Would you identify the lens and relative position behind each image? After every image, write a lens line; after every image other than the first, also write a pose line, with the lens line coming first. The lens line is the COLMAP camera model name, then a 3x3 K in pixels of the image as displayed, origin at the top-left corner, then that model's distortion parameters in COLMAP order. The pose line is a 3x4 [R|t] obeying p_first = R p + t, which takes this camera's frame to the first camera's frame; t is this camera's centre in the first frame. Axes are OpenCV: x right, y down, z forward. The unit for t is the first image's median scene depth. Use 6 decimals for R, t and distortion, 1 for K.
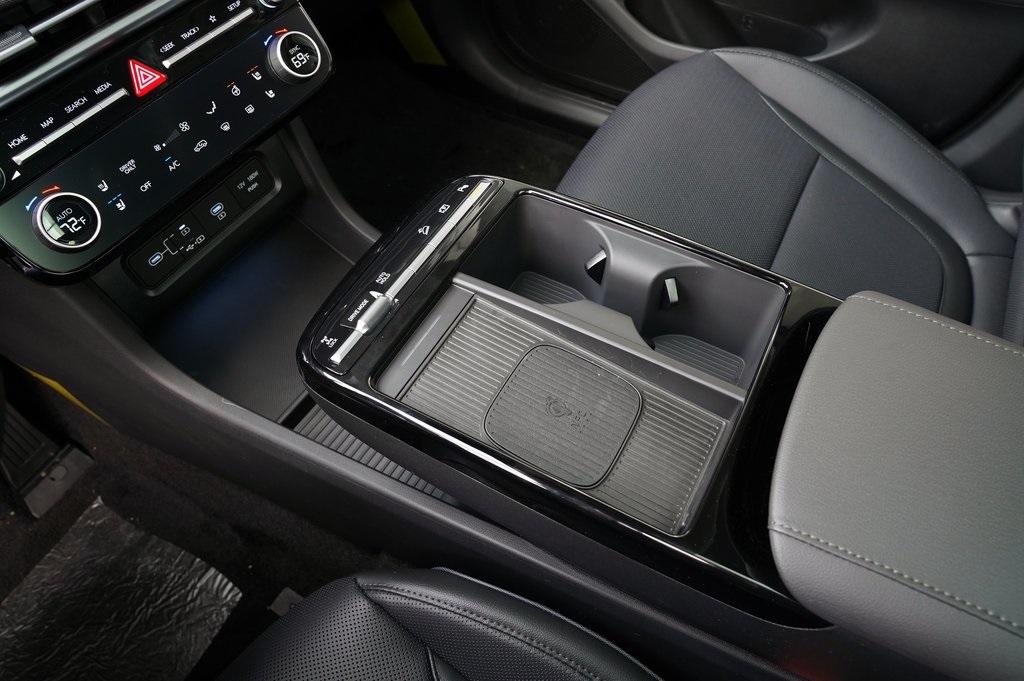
lens RADIAL K [[696.0, 0, 515.1], [0, 696.0, 342.1], [0, 0, 1]] dist [-0.120542, 0.068140]
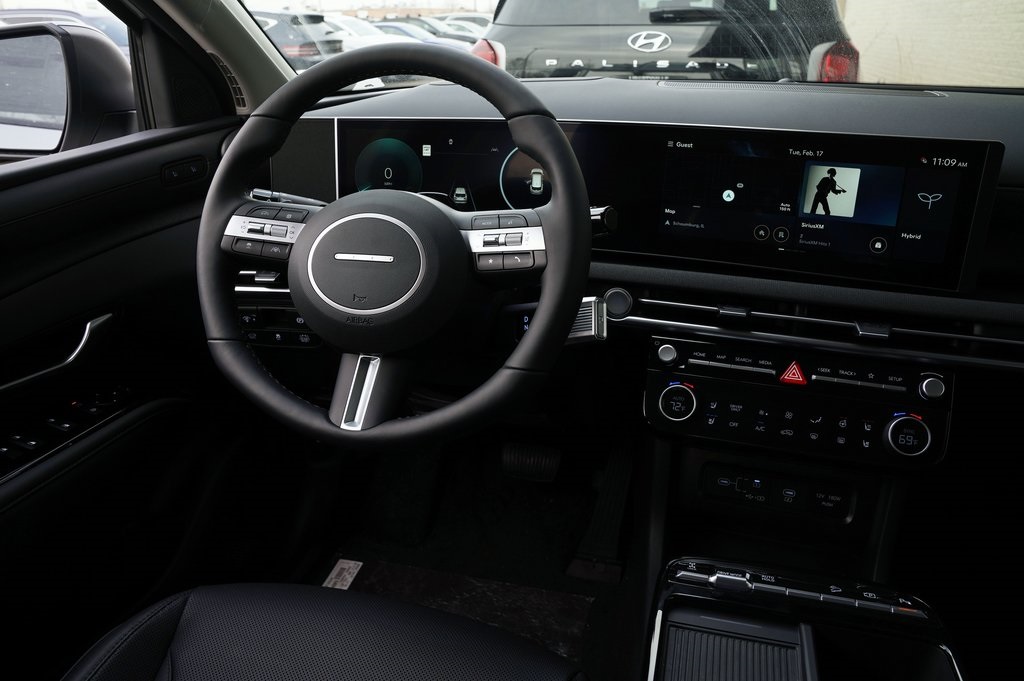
lens RADIAL K [[696.0, 0, 509.0], [0, 696.0, 342.9], [0, 0, 1]] dist [-0.120542, 0.068140]
pose [[0.221987, 0.404518, -0.887179, 0.550951], [-0.786816, 0.611711, 0.082041, -0.083748], [0.575884, 0.679835, 0.454073, -0.039868]]
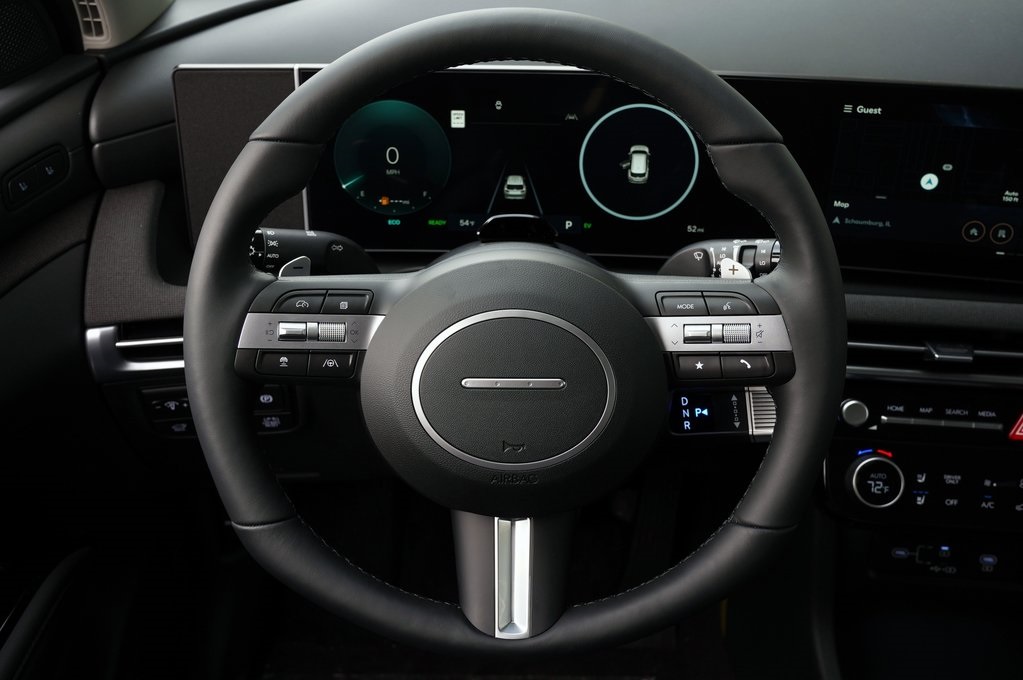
lens RADIAL K [[995.0, 0, 512.6], [0, 995.0, 340.0], [0, 0, 1]] dist [-0.017303, 0.000000]
pose [[0.450832, 0.492315, -0.744564, 0.161719], [-0.732831, 0.680383, 0.006149, 0.085424], [0.509616, 0.542867, 0.667523, -0.503929]]
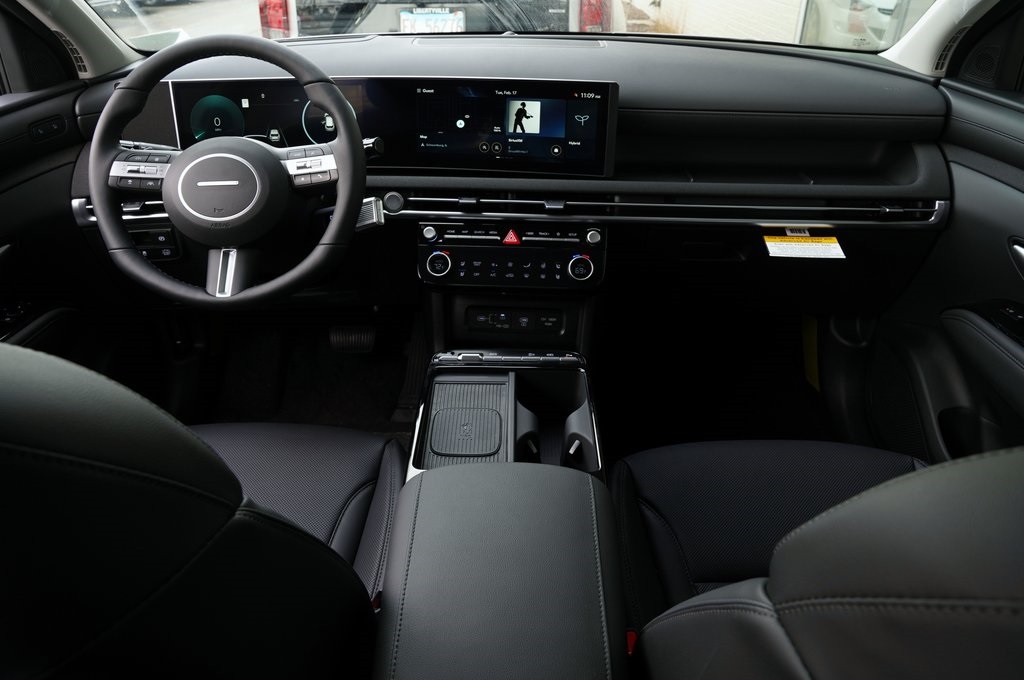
lens RADIAL K [[696.0, 0, 507.9], [0, 696.0, 334.0], [0, 0, 1]] dist [-0.120542, 0.068140]
pose [[0.474424, 0.448341, -0.757571, 1.277964], [-0.719601, 0.693212, -0.040393, -0.080568], [0.507048, 0.564311, 0.651502, -0.298965]]
